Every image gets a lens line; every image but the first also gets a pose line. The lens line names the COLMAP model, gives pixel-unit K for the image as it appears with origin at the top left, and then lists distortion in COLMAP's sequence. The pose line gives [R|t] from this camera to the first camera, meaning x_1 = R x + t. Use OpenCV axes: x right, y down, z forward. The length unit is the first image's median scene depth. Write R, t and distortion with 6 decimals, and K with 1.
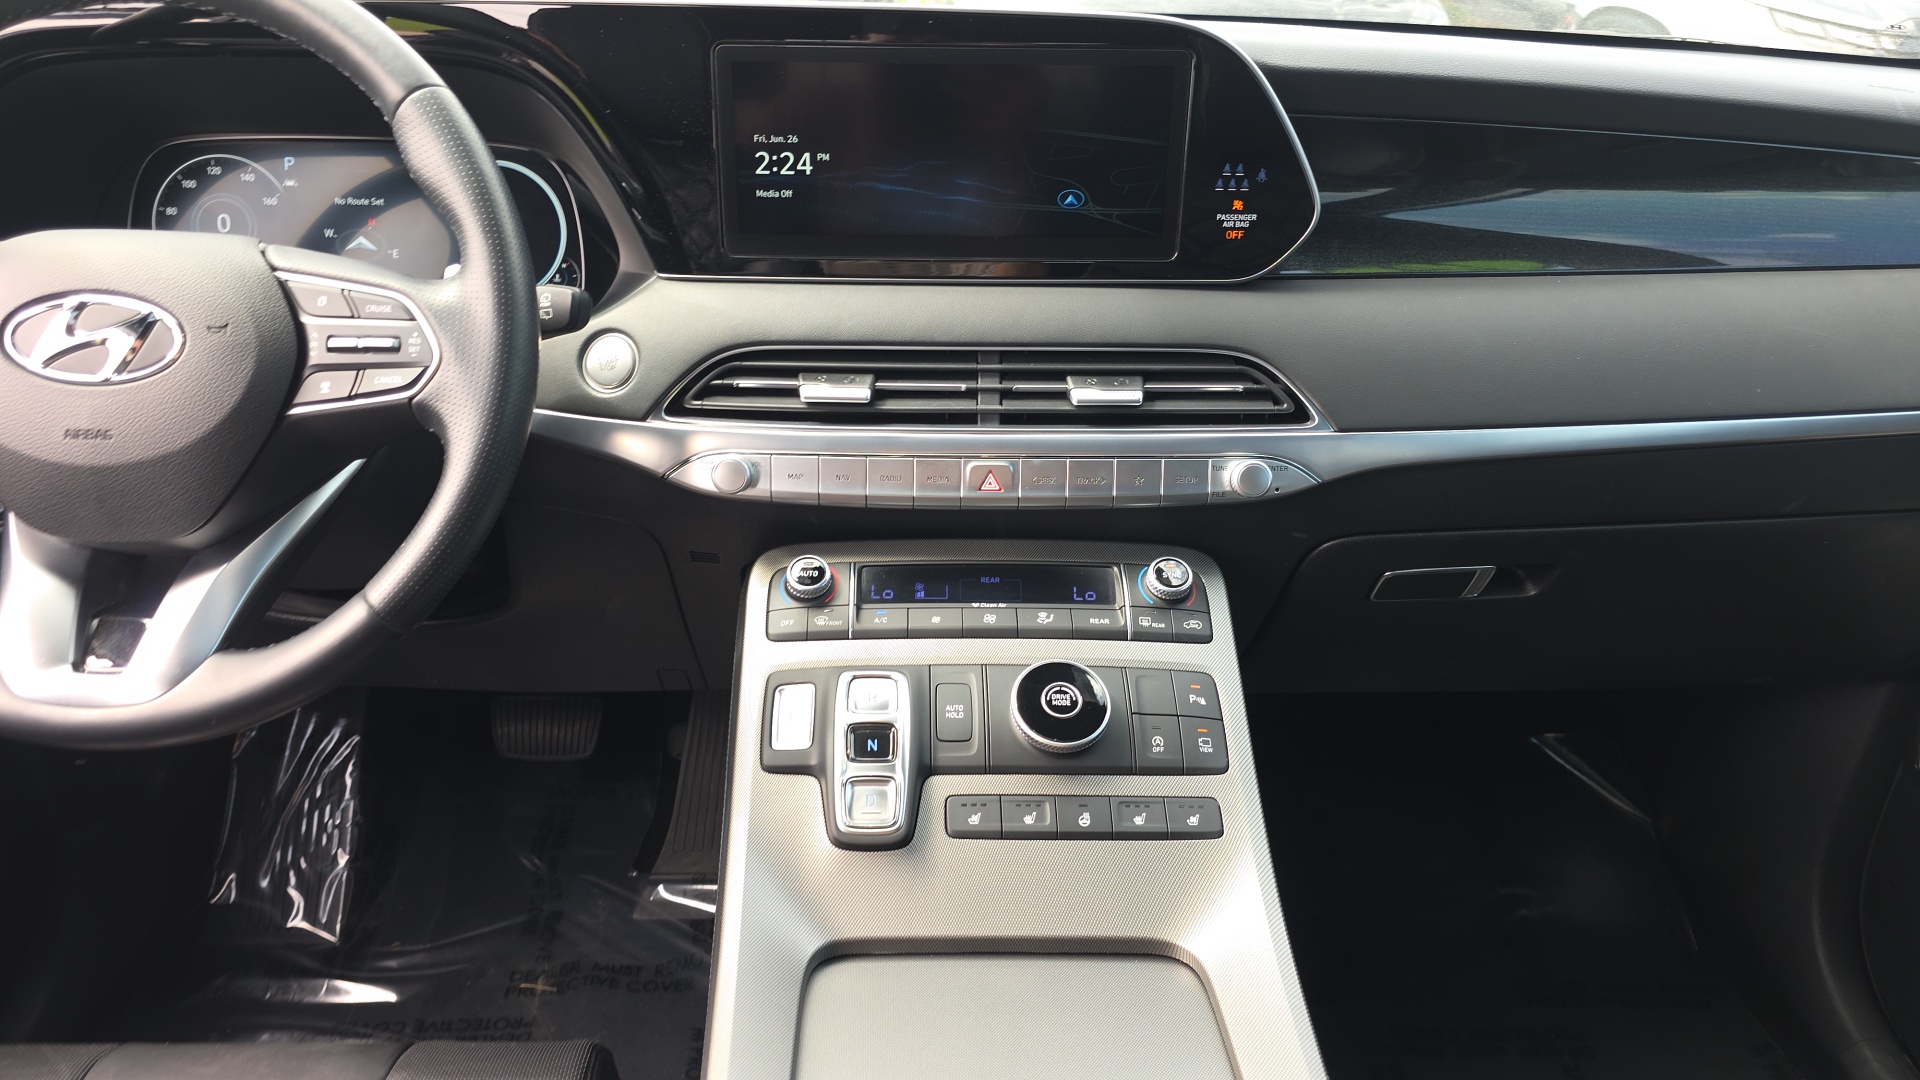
lens RADIAL K [[1315.1, 0, 934.0], [0, 1315.1, 559.5], [0, 0, 1]] dist [0.054757, -0.060064]
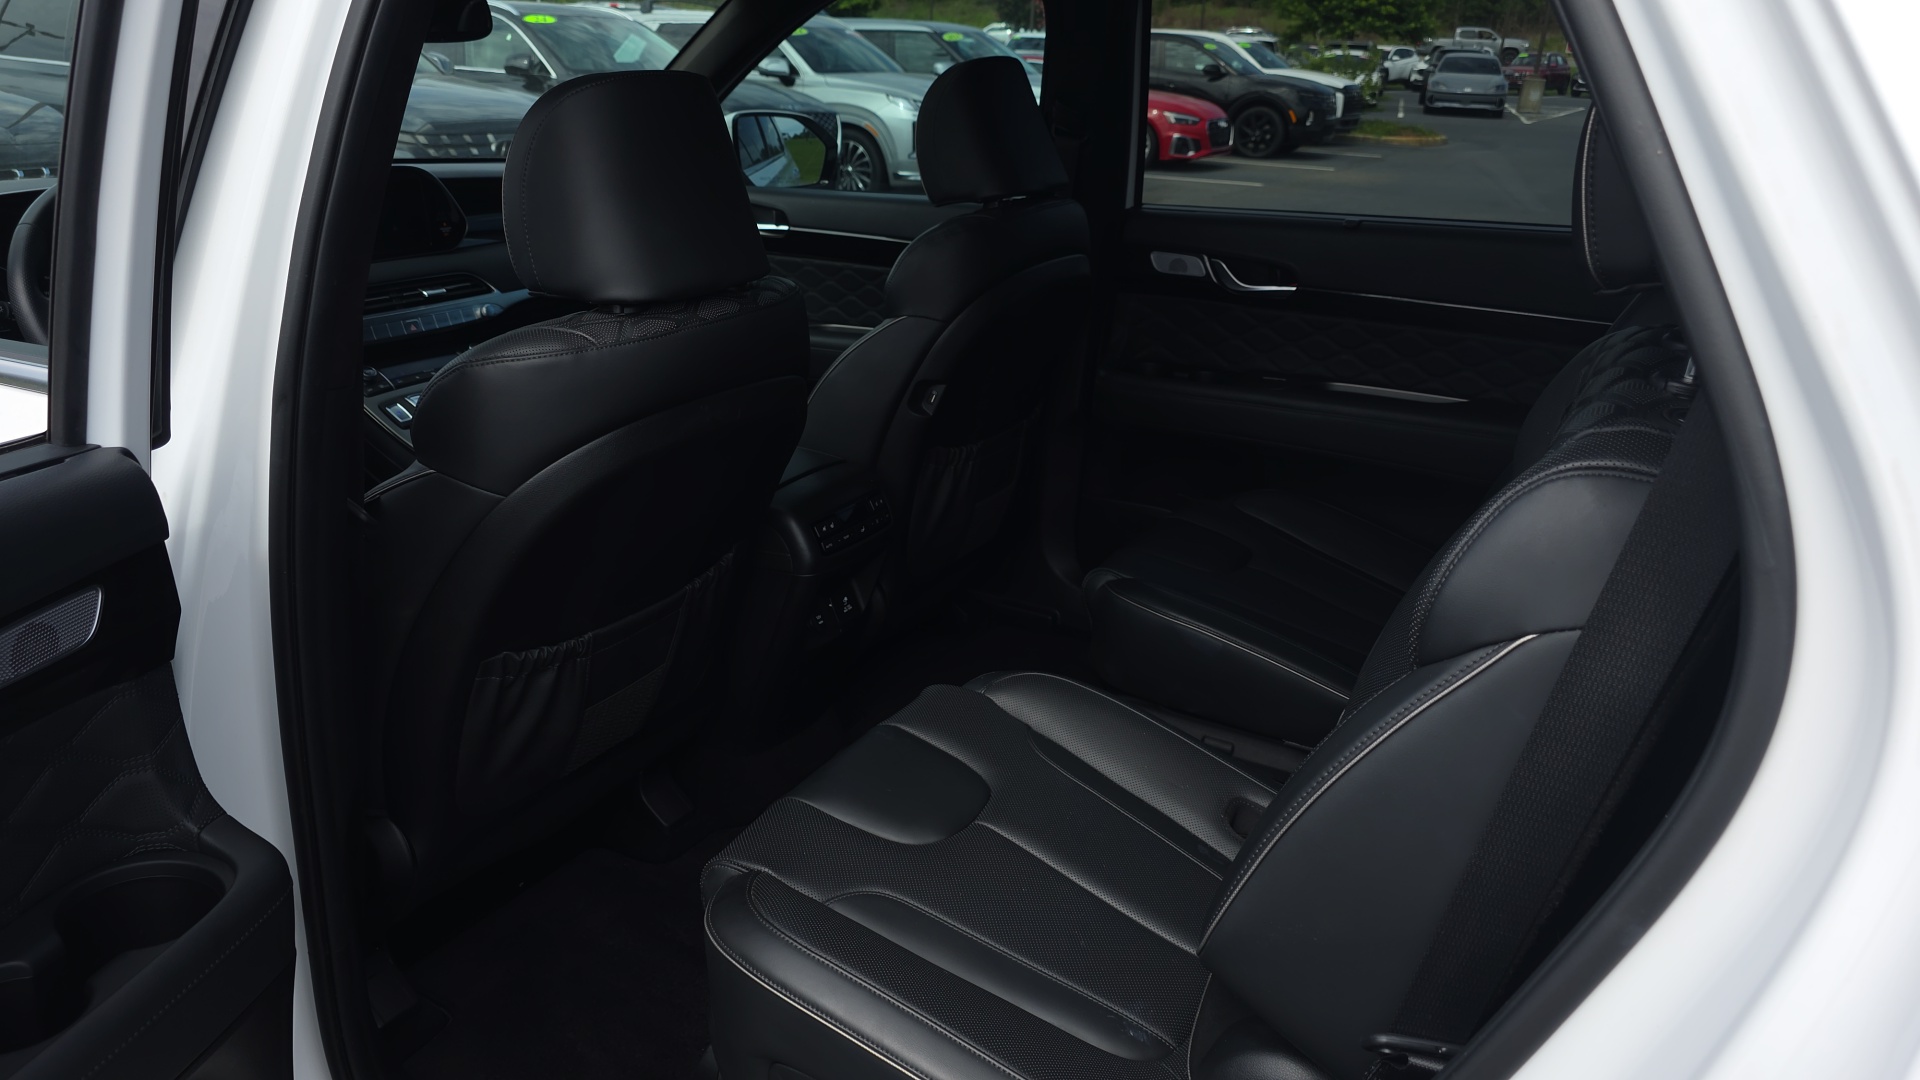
lens RADIAL K [[1315.1, 0, 960.3], [0, 1315.1, 539.6], [0, 0, 1]] dist [0.054757, -0.060064]
pose [[0.516277, -0.298900, 0.802569, -1.762637], [0.350895, 0.928676, 0.120142, 0.432140], [-0.781236, 0.219591, 0.584337, -1.469998]]
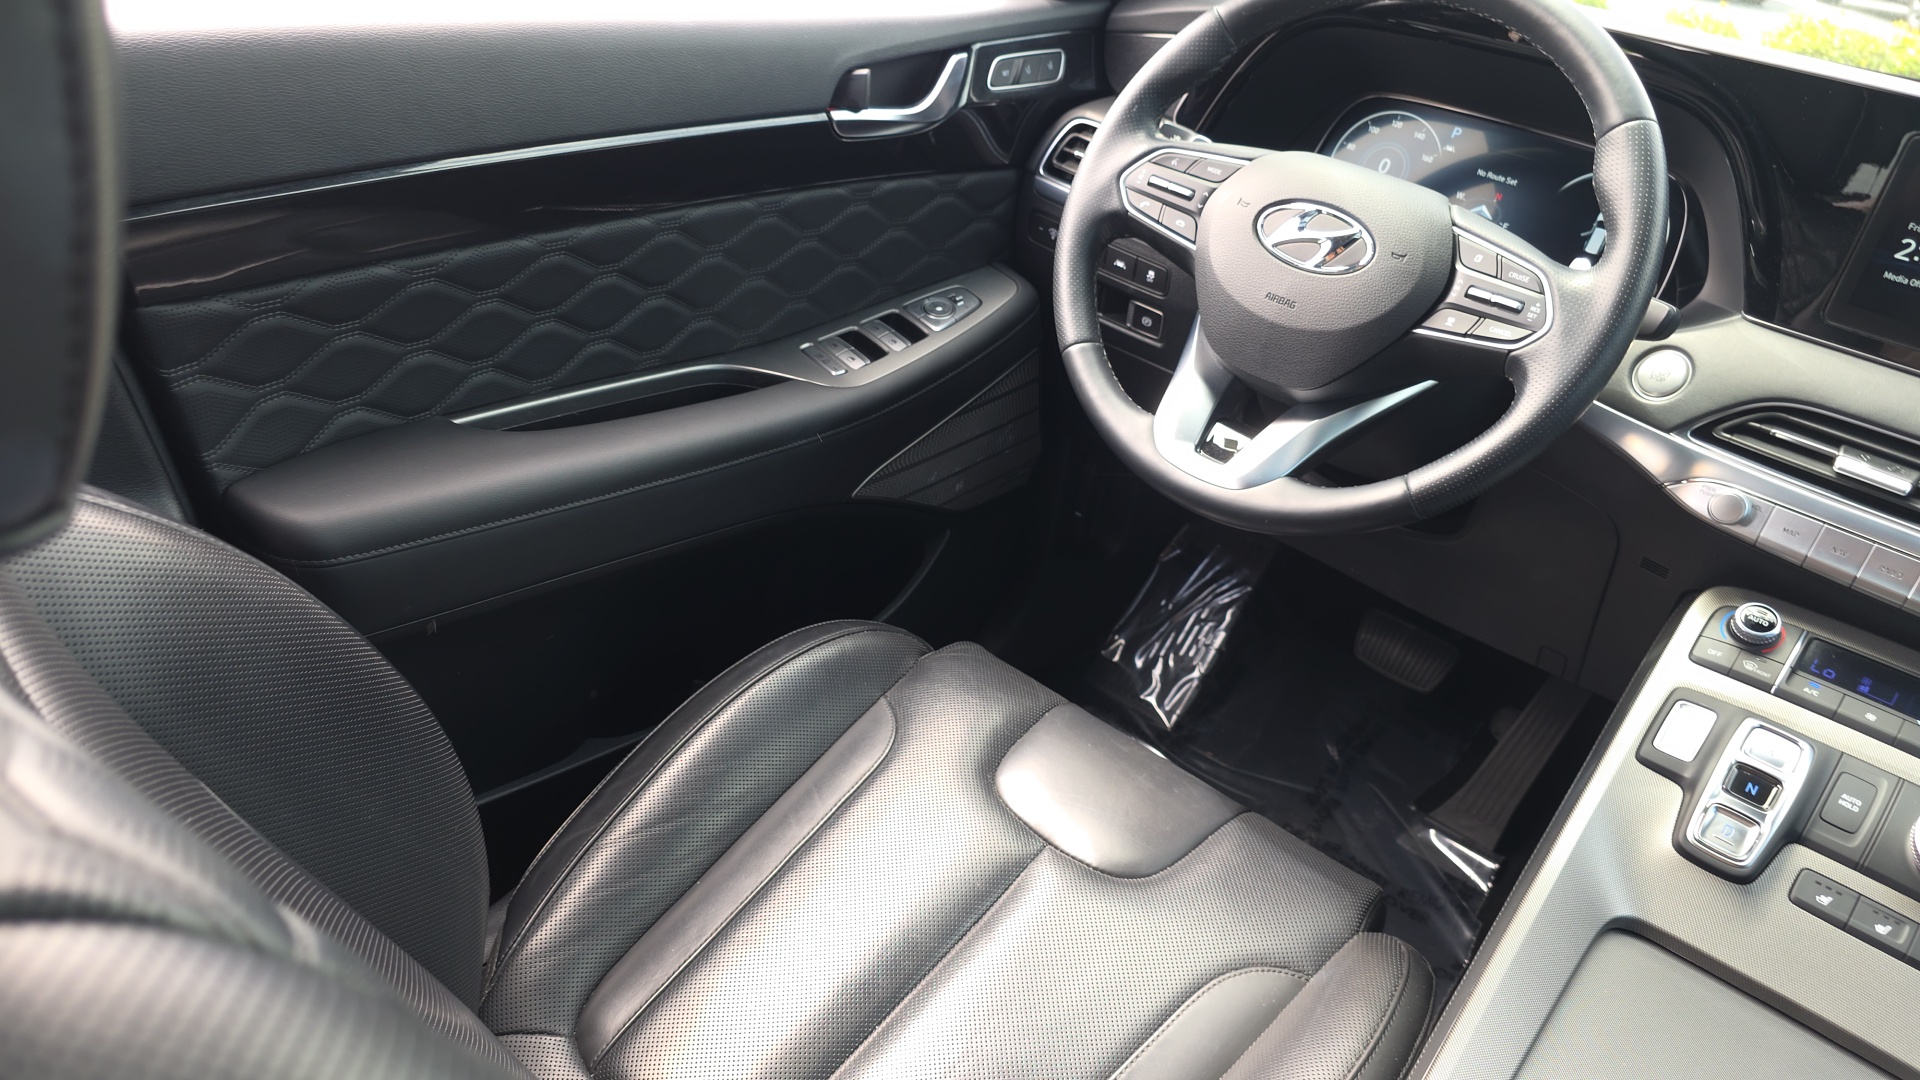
lens RADIAL K [[1315.1, 0, 942.7], [0, 1315.1, 545.4], [0, 0, 1]] dist [0.054757, -0.060064]
pose [[0.741833, 0.412408, -0.528776, -0.041356], [-0.399759, 0.905069, 0.145059, 0.063602], [0.538402, 0.103773, 0.836274, -0.265001]]
